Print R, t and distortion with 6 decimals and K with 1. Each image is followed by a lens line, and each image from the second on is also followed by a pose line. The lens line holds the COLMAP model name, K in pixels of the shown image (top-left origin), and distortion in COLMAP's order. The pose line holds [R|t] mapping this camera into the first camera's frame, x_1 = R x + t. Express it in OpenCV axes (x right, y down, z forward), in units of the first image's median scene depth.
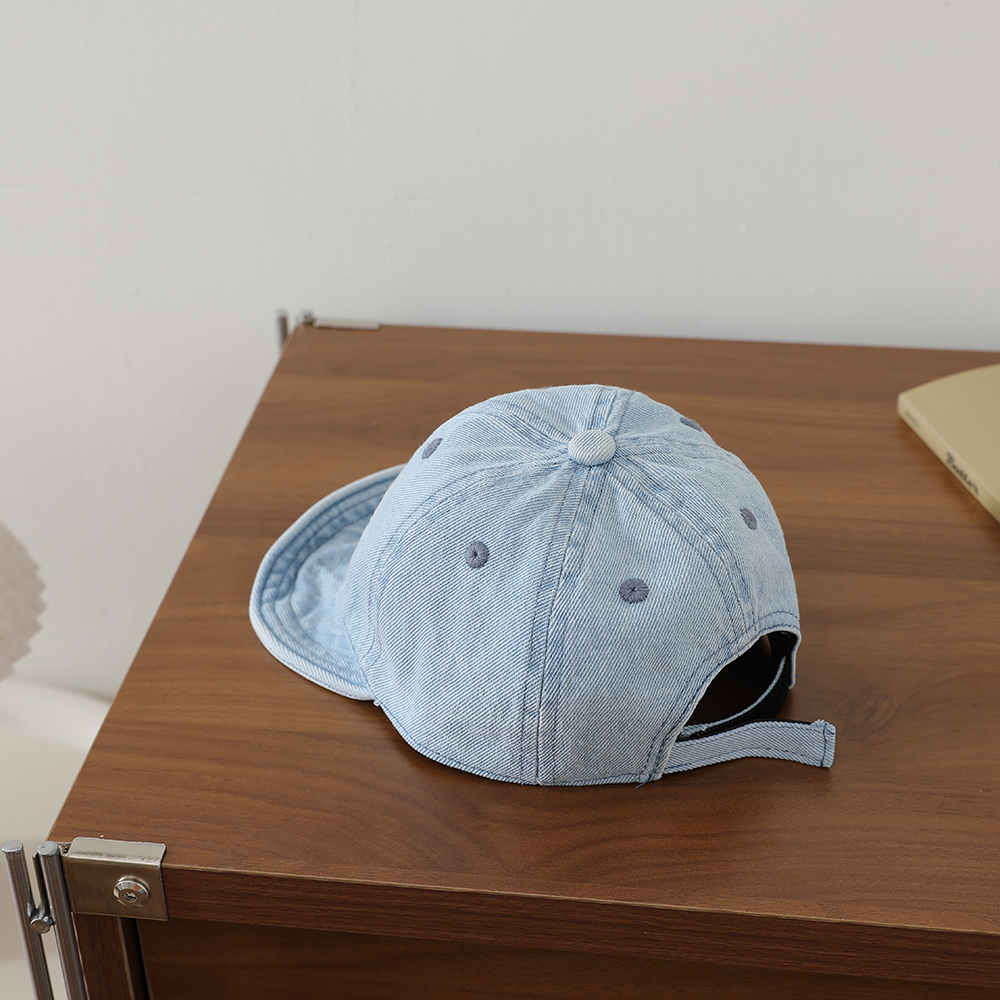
lens RADIAL K [[1918.1, 0, 500.0], [0, 1918.1, 500.0], [0, 0, 1]] dist [0.013159, 0.058385]
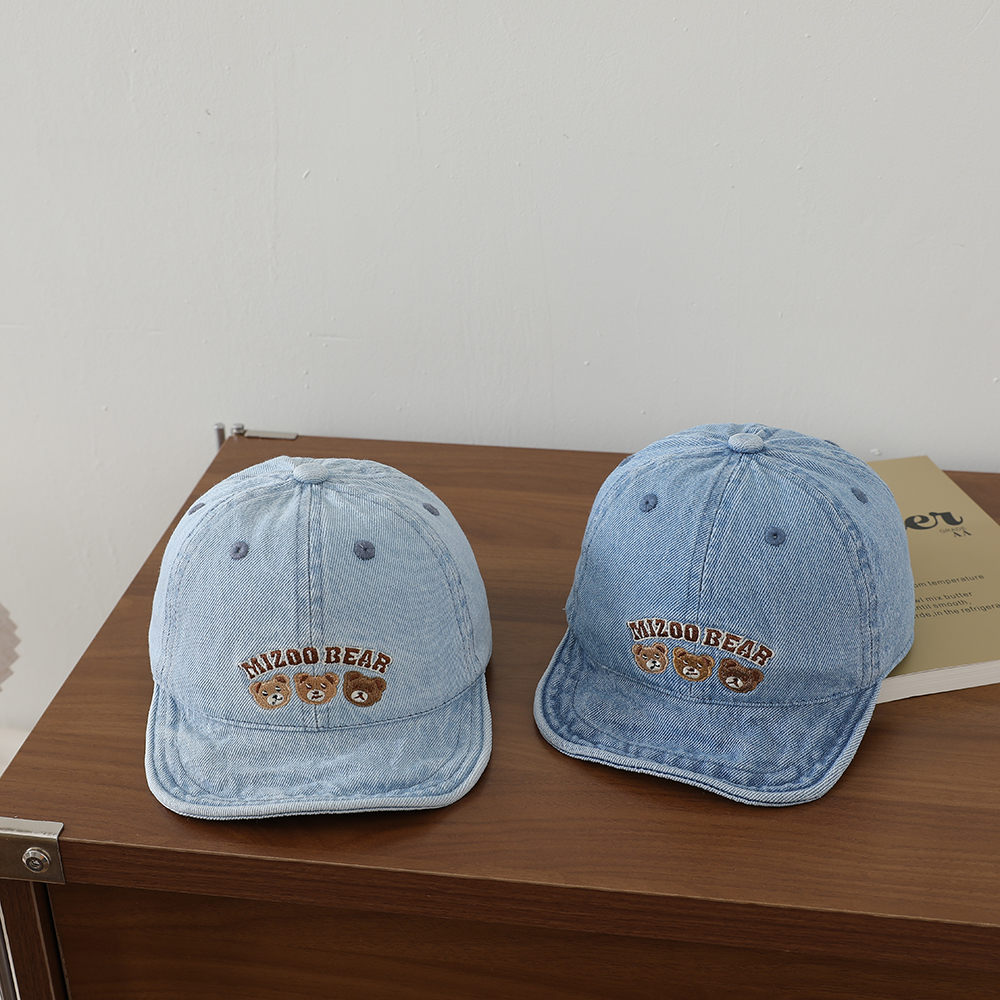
lens RADIAL K [[1714.2, 0, 500.0], [0, 1714.2, 500.0], [0, 0, 1]] dist [-0.008470, 0.091889]
pose [[0.999693, 0.012453, -0.021422, 0.138635], [-0.013937, 0.997410, -0.070562, 0.039773], [0.020488, 0.070839, 0.997277, -0.154105]]
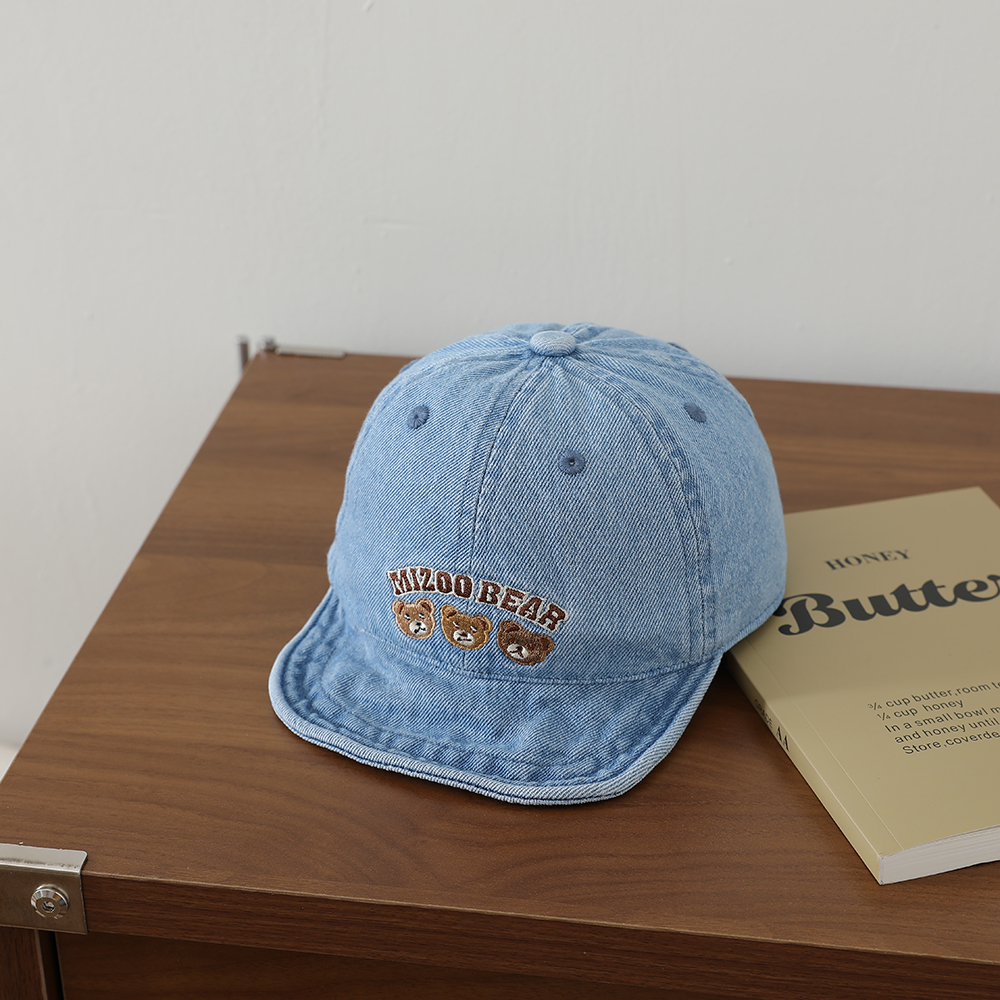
lens RADIAL K [[2101.2, 0, 500.0], [0, 2101.2, 500.0], [0, 0, 1]] dist [0.023323, 0.140792]
pose [[0.999715, 0.022987, -0.006405, 0.033614], [-0.023322, 0.998024, -0.058345, 0.060067], [0.005051, 0.058478, 0.998276, -0.055389]]
